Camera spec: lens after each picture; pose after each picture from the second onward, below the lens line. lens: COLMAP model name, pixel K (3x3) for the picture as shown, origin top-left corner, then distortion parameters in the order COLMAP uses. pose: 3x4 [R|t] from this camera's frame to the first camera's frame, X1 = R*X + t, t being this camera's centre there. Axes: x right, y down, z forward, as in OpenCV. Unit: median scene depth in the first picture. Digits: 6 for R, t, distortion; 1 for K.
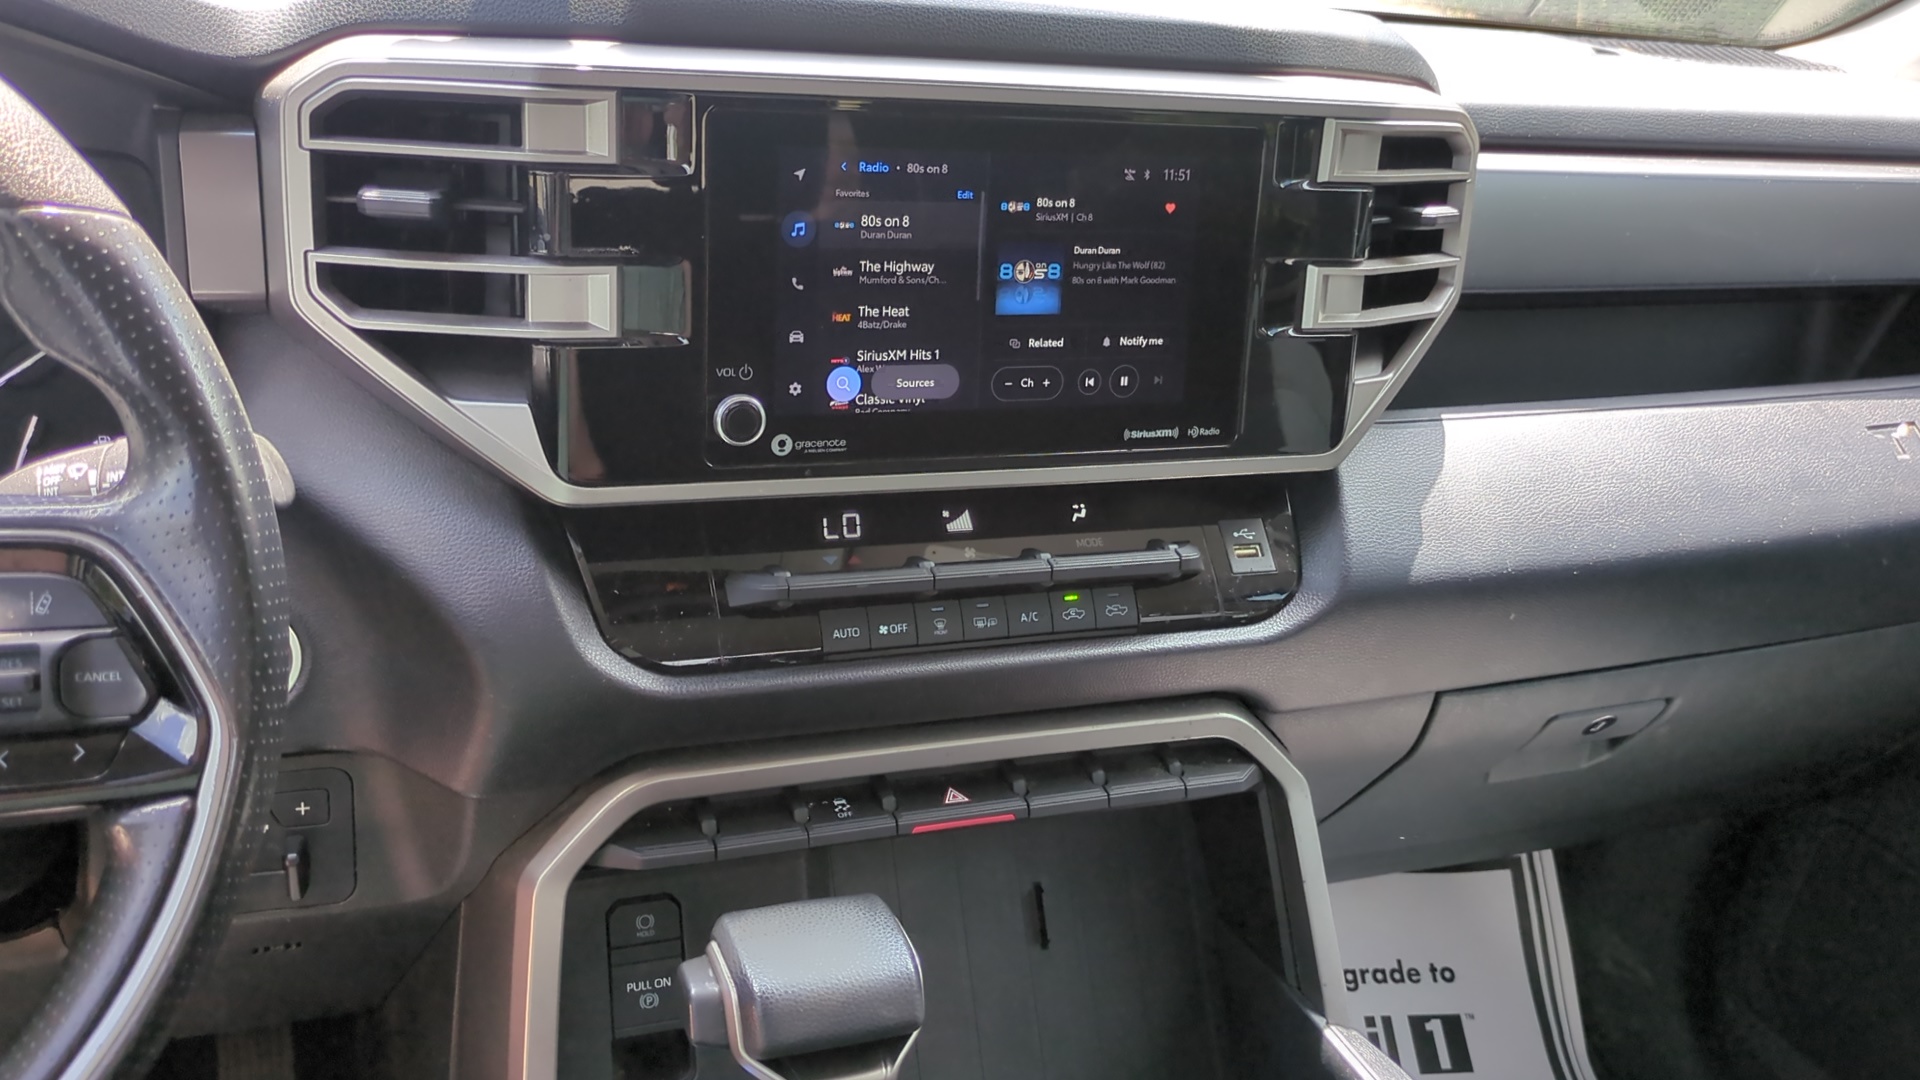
lens RADIAL K [[1758.4, 0, 952.9], [0, 1758.4, 525.9], [0, 0, 1]] dist [0.028647, 0.000000]
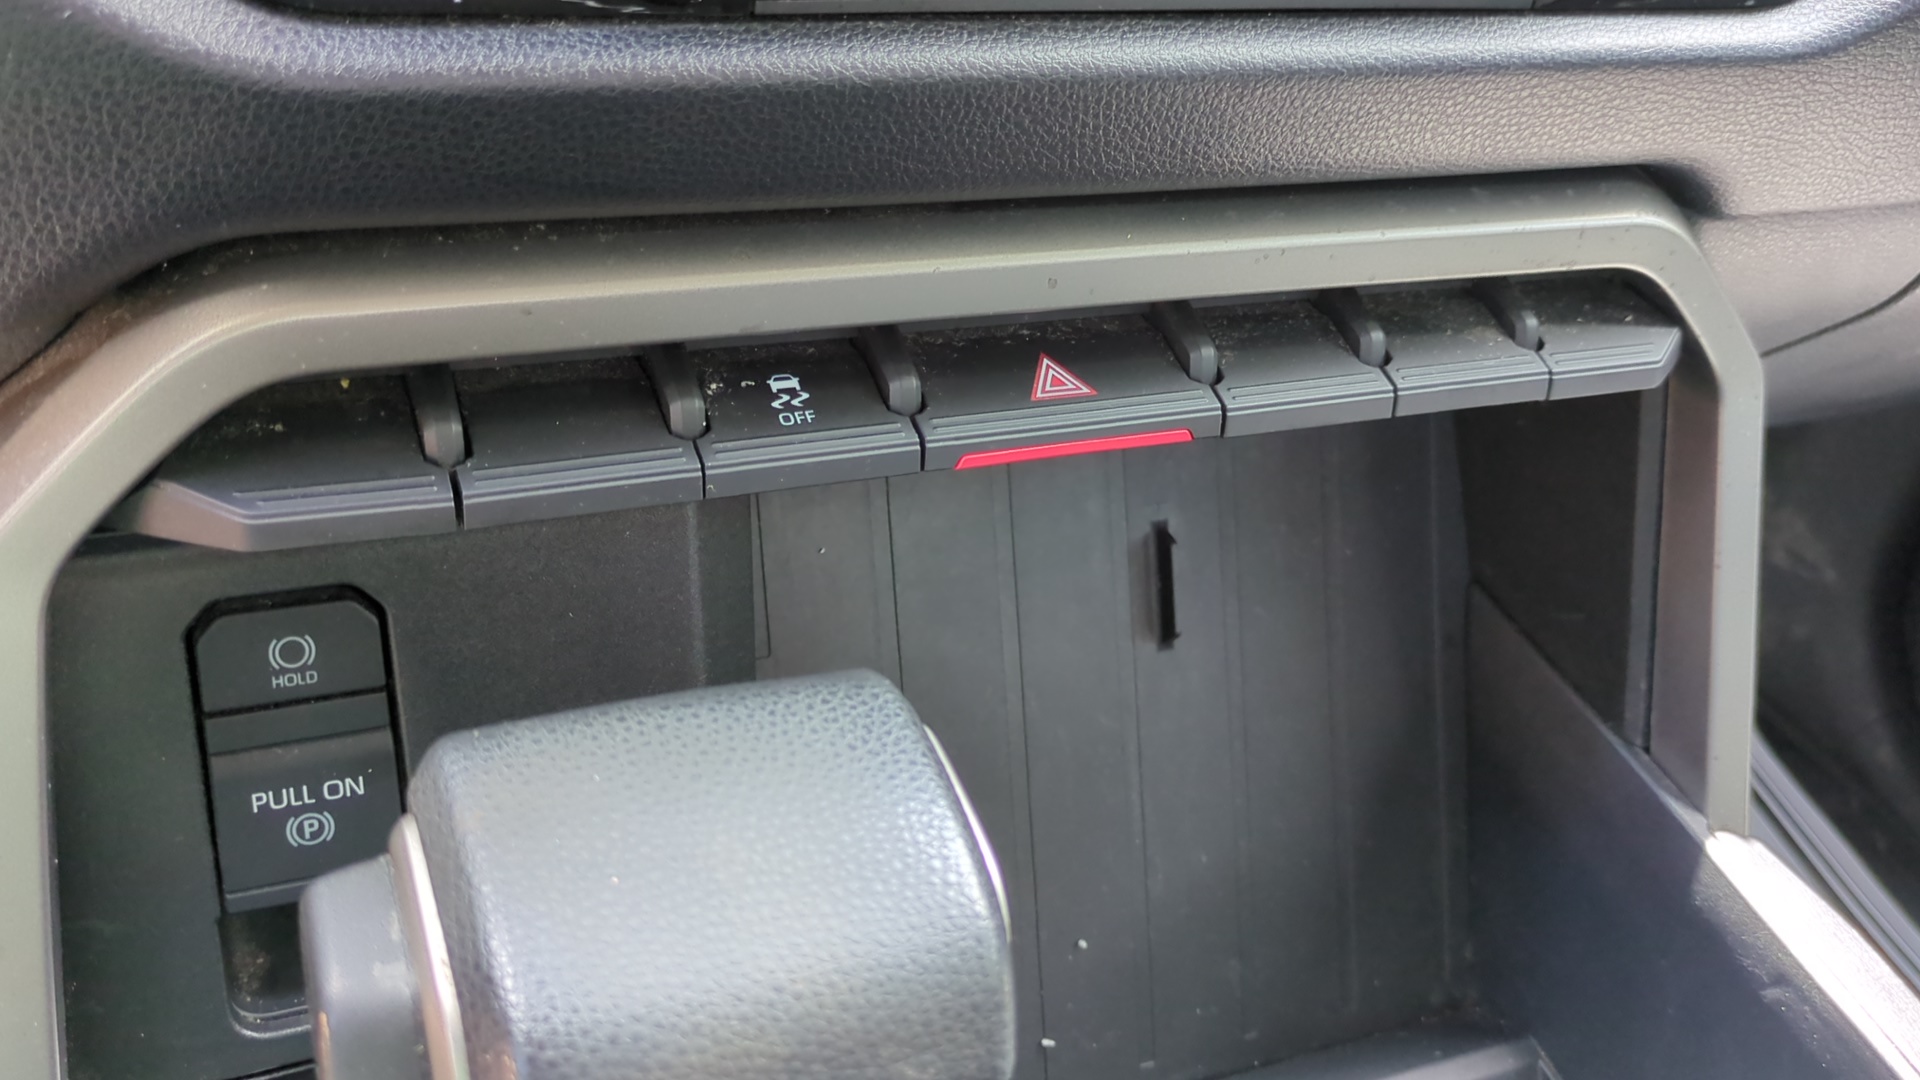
lens RADIAL K [[1758.4, 0, 956.9], [0, 1758.4, 525.3], [0, 0, 1]] dist [0.028647, 0.000000]
pose [[0.997035, 0.053480, 0.055336, -0.046421], [-0.067749, 0.951036, 0.301564, 0.064164], [-0.036499, -0.304419, 0.951839, 0.615659]]
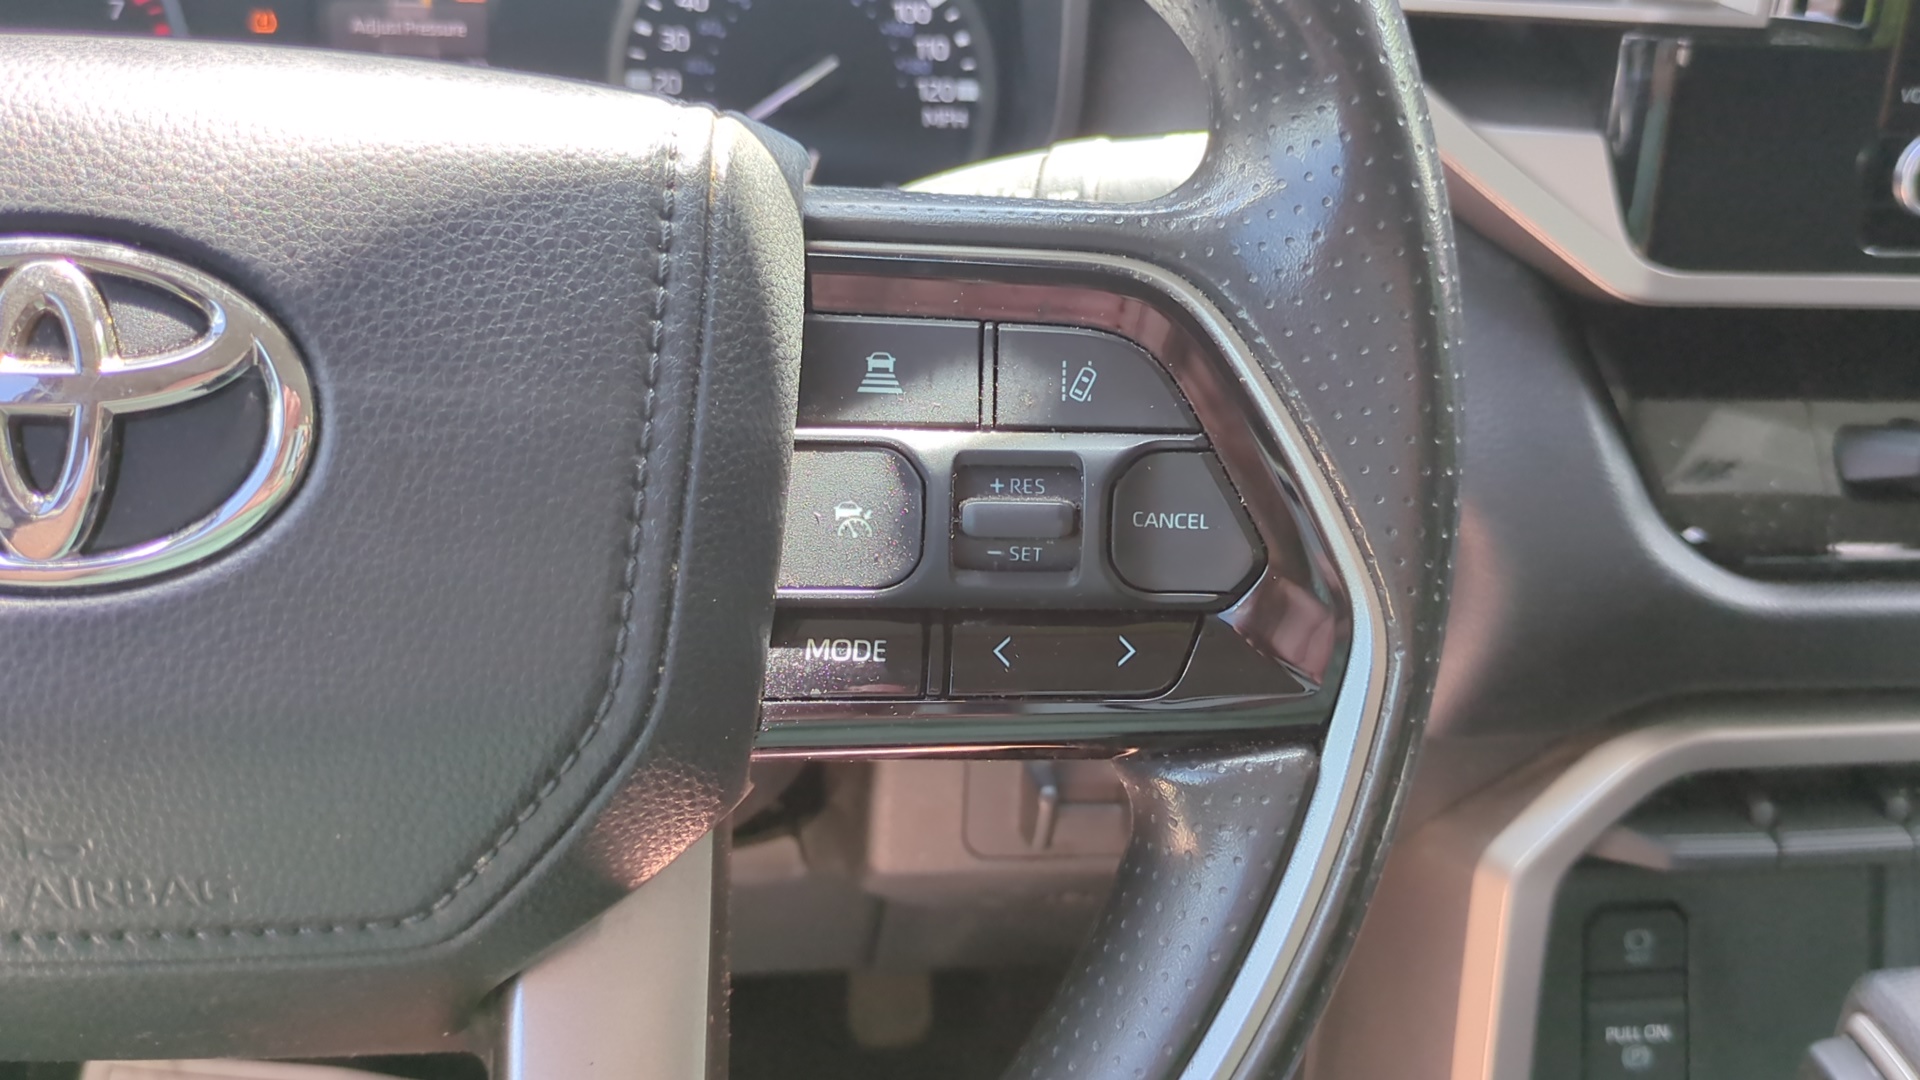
lens RADIAL K [[1758.4, 0, 990.0], [0, 1758.4, 497.6], [0, 0, 1]] dist [0.028647, 0.000000]
pose [[0.971711, 0.071298, -0.225155, -0.273765], [-0.059716, 0.996538, 0.057849, 0.032800], [0.228500, -0.042767, 0.972604, 0.296855]]
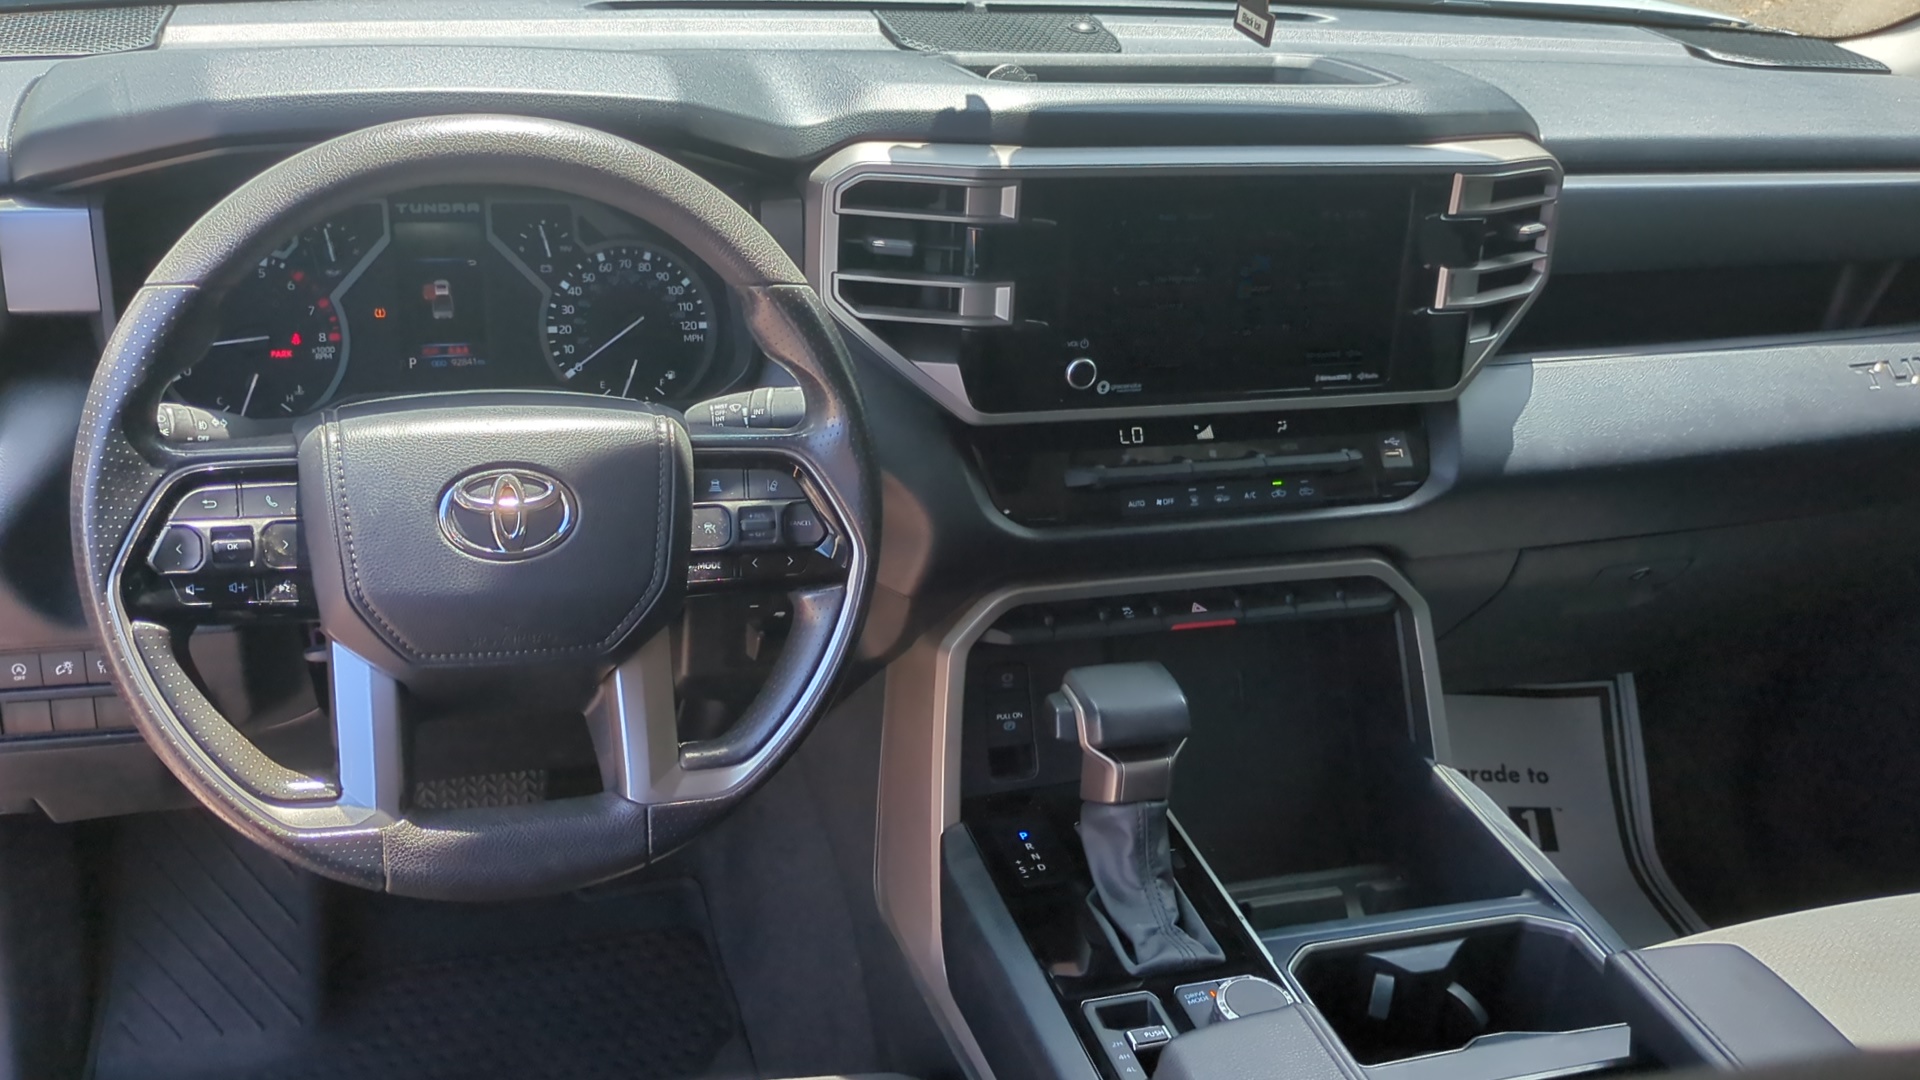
lens RADIAL K [[1888.0, 0, 938.8], [0, 1888.0, 535.9], [0, 0, 1]] dist [0.050931, 0.000000]
pose [[0.997636, 0.020133, -0.065704, -0.125627], [-0.014277, 0.995982, 0.088407, -0.058687], [0.067220, -0.087260, 0.993915, -0.719303]]
